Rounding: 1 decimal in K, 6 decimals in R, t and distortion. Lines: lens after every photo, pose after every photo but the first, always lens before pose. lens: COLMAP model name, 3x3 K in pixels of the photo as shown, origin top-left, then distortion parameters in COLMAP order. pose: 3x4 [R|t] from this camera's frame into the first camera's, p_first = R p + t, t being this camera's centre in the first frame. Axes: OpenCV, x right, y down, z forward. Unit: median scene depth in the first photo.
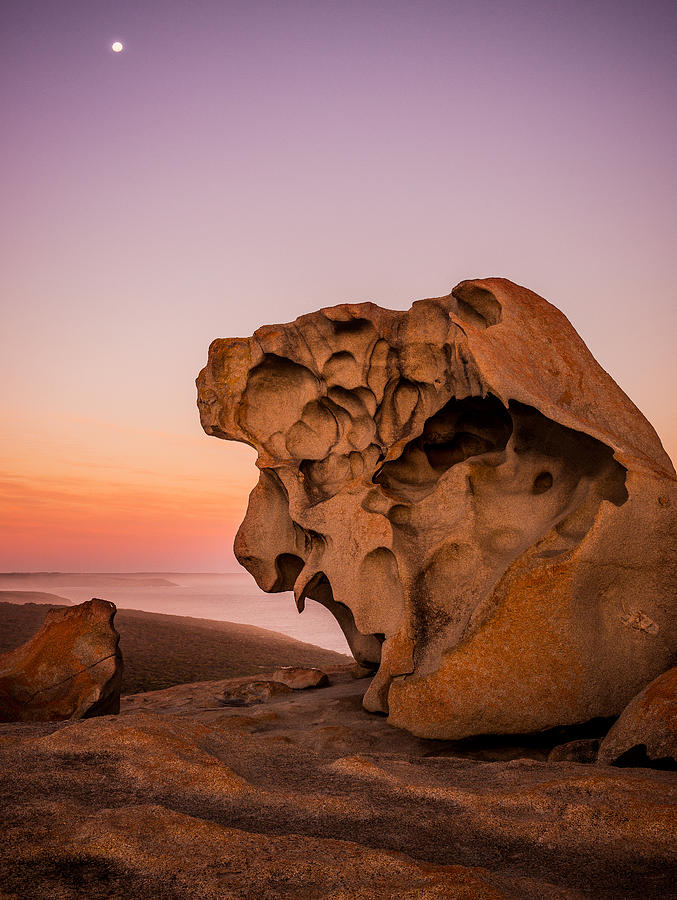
lens RADIAL K [[908.0, 0, 338.5], [0, 908.0, 450.0], [0, 0, 1]] dist [0.011325, 0.015335]
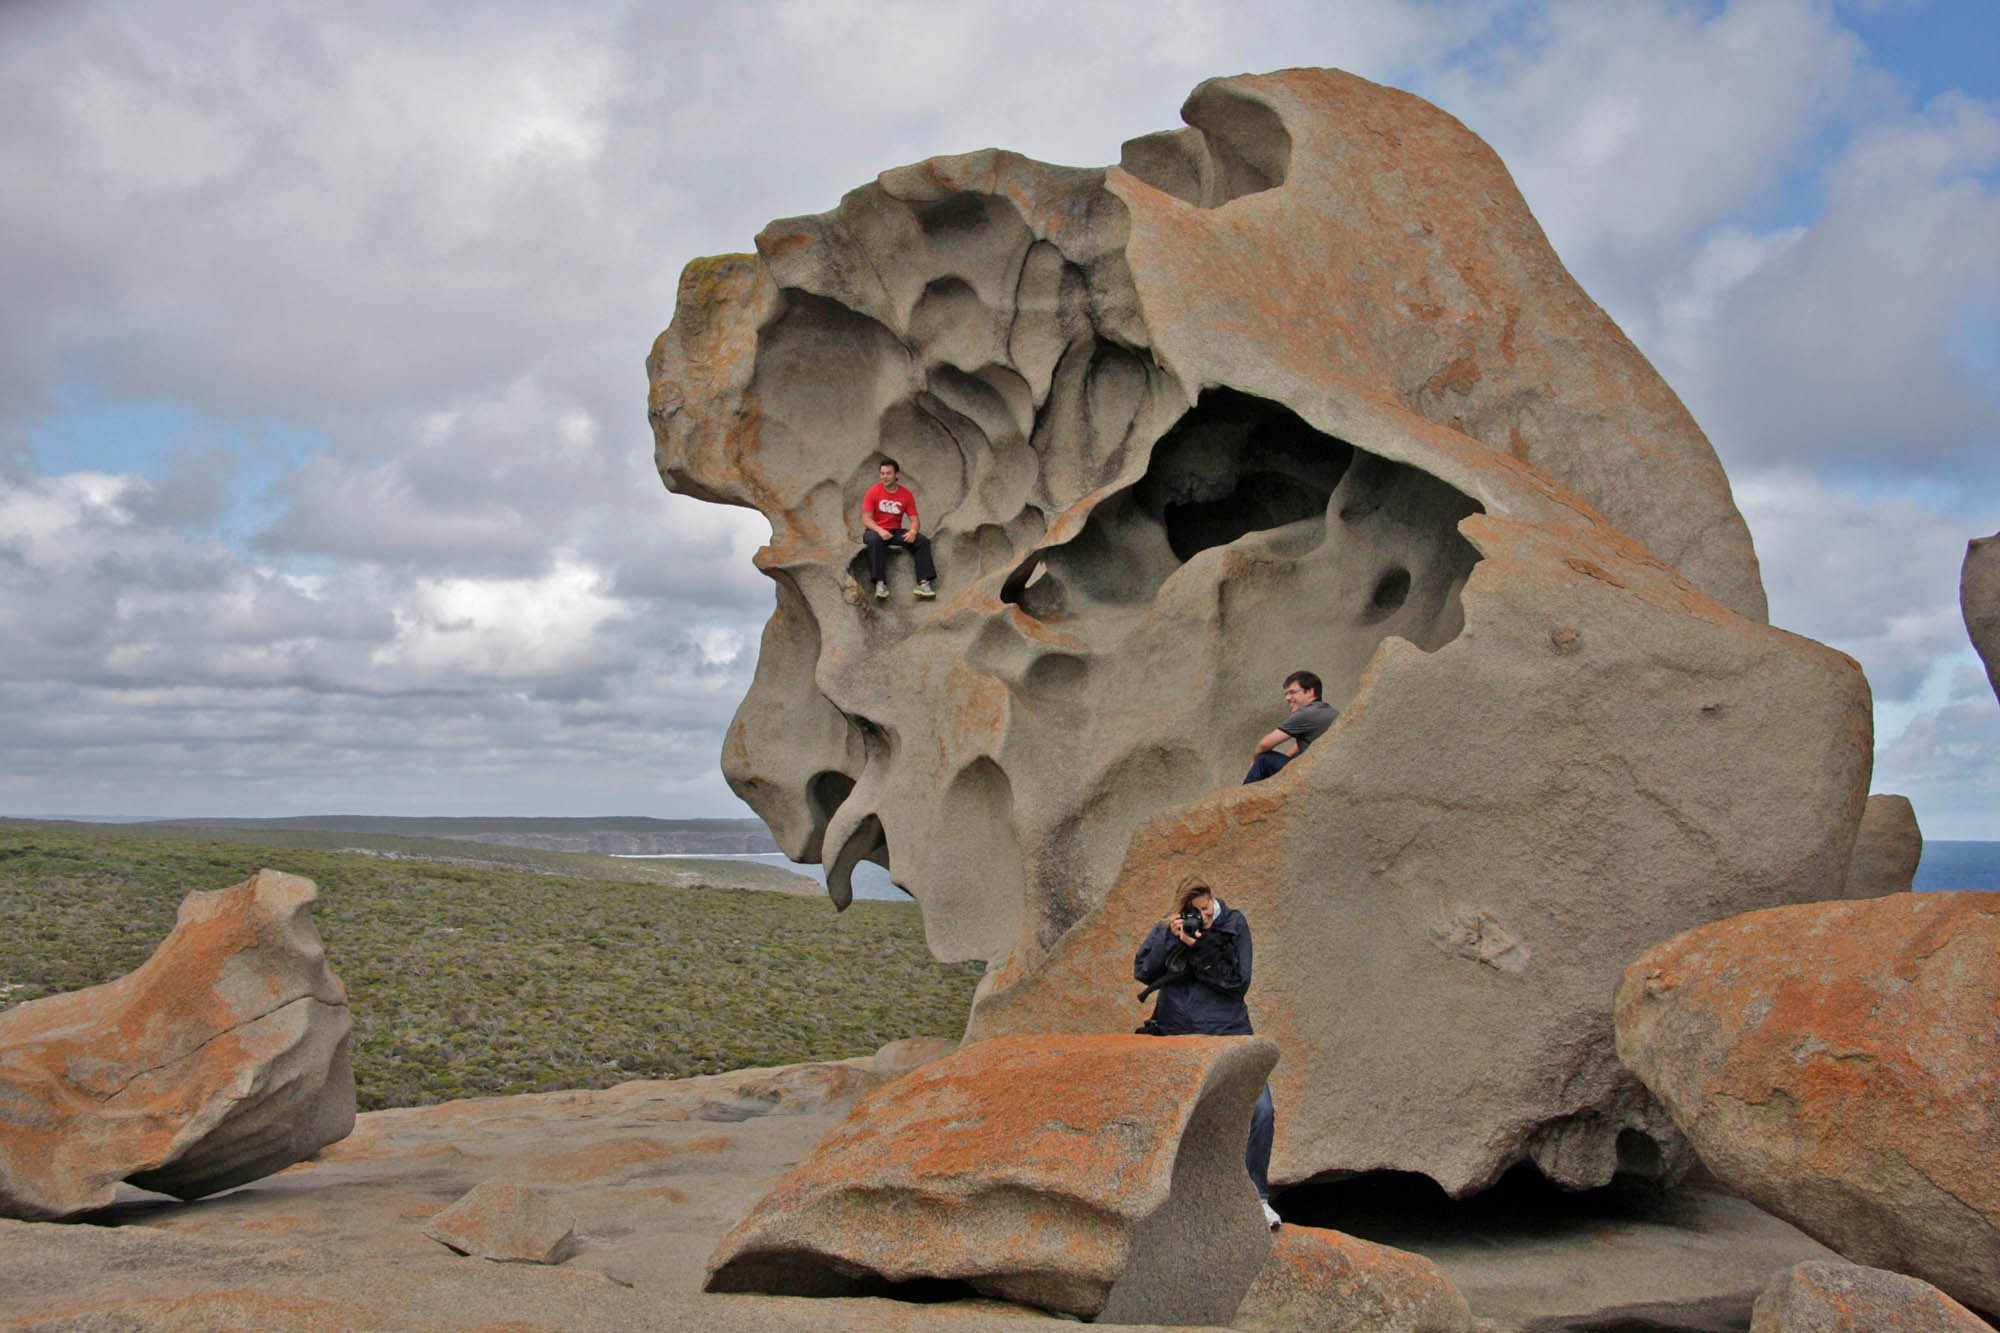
lens RADIAL K [[2154.7, 0, 990.2], [0, 2154.7, 782.7], [0, 0, 1]] dist [0.018073, 0.011292]
pose [[0.984021, 0.003374, -0.178020, 0.193774], [0.017396, 0.993215, 0.114981, 0.005261], [0.177200, -0.116241, 0.977286, 0.033287]]
